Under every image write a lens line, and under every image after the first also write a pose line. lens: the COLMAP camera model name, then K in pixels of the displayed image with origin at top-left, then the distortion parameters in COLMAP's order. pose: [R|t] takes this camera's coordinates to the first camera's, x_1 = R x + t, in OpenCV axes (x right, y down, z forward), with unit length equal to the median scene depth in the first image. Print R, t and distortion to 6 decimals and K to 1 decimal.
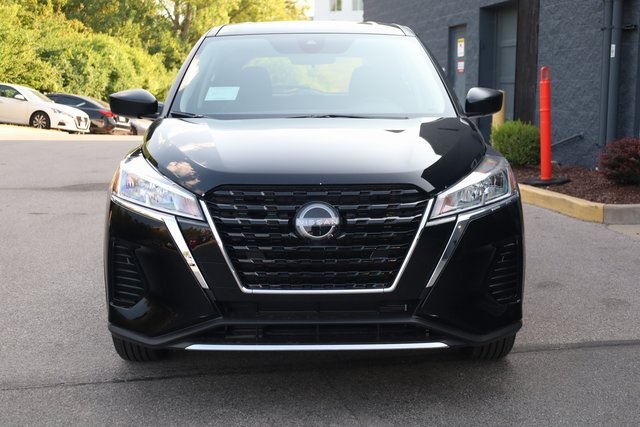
lens RADIAL K [[939.9, 0, 316.2], [0, 939.9, 214.4], [0, 0, 1]] dist [0.023056, 0.000000]
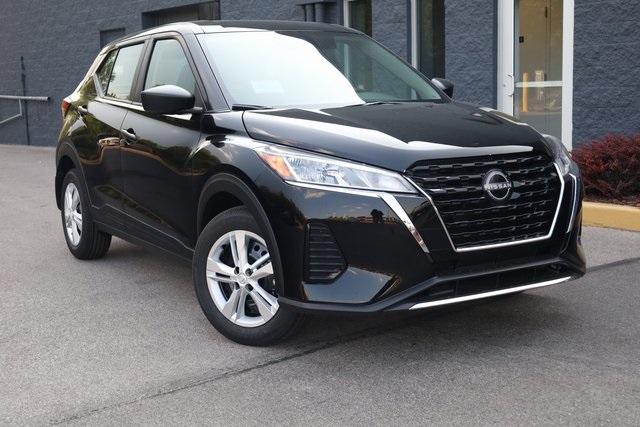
lens RADIAL K [[939.9, 0, 295.9], [0, 939.9, 197.5], [0, 0, 1]] dist [0.023056, 0.000000]
pose [[0.867569, -0.082760, 0.490382, -0.734407], [0.094872, 0.995489, 0.000160, -0.002183], [-0.488184, 0.046385, 0.871507, 0.077110]]
